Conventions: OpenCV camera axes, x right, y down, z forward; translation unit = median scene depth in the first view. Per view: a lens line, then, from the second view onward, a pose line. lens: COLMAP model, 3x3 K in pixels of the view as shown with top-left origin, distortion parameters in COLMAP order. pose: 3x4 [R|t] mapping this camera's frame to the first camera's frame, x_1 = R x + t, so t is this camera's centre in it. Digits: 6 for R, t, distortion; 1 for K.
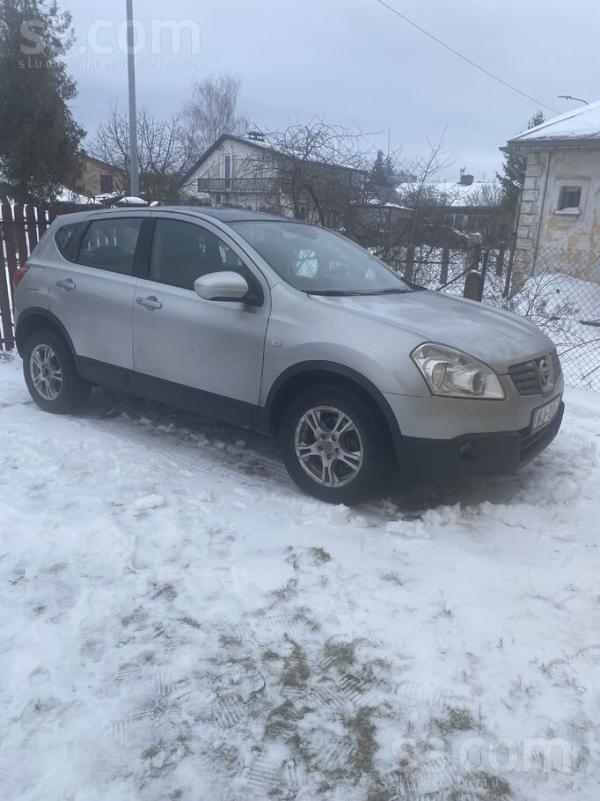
lens RADIAL K [[535.7, 0, 300.0], [0, 535.7, 400.5], [0, 0, 1]] dist [0.011133, 0.003168]
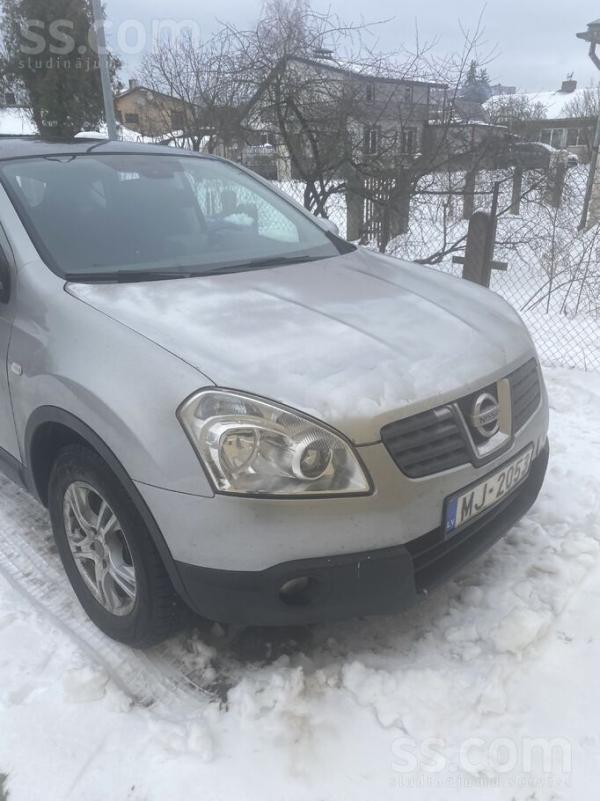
lens RADIAL K [[565.4, 0, 300.0], [0, 565.4, 400.5], [0, 0, 1]] dist [0.000449, 0.020732]
pose [[0.992325, -0.005442, -0.123537, 0.358119], [0.016970, 0.995572, 0.092454, -0.132757], [0.122487, -0.093840, 0.988024, 0.434163]]
